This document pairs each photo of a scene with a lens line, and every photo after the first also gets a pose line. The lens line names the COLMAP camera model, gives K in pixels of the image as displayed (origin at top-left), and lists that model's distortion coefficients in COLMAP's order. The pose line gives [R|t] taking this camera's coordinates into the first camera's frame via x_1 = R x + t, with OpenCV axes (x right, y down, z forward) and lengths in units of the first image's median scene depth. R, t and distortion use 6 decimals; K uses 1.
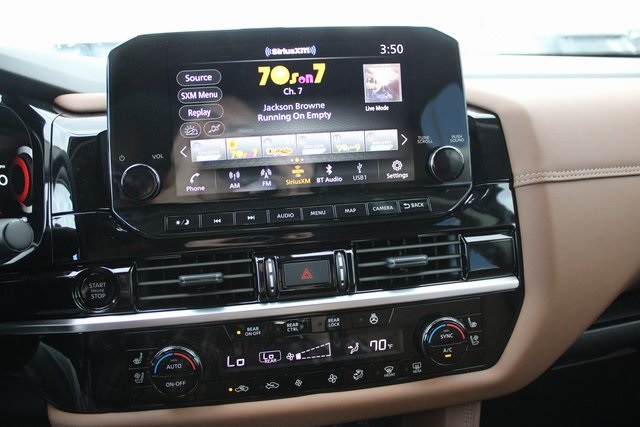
lens RADIAL K [[537.7, 0, 320.0], [0, 537.7, 213.5], [0, 0, 1]] dist [-0.118106, 0.000086]
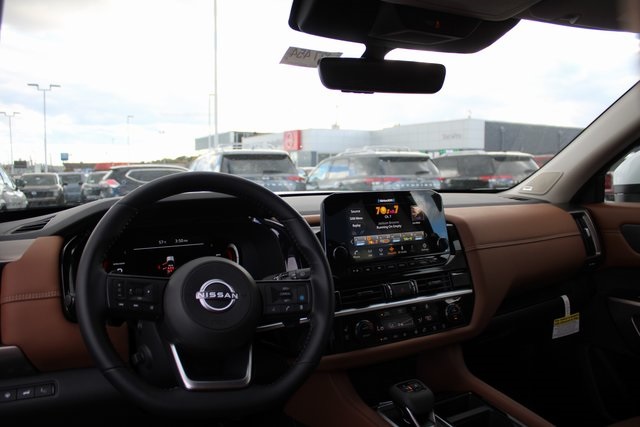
lens RADIAL K [[537.7, 0, 320.0], [0, 537.7, 213.5], [0, 0, 1]] dist [-0.118106, 0.000086]
pose [[0.941042, -0.010172, 0.338136, -1.188510], [0.080069, 0.977844, -0.193416, 0.213209], [-0.328677, 0.209086, 0.921007, -1.191136]]
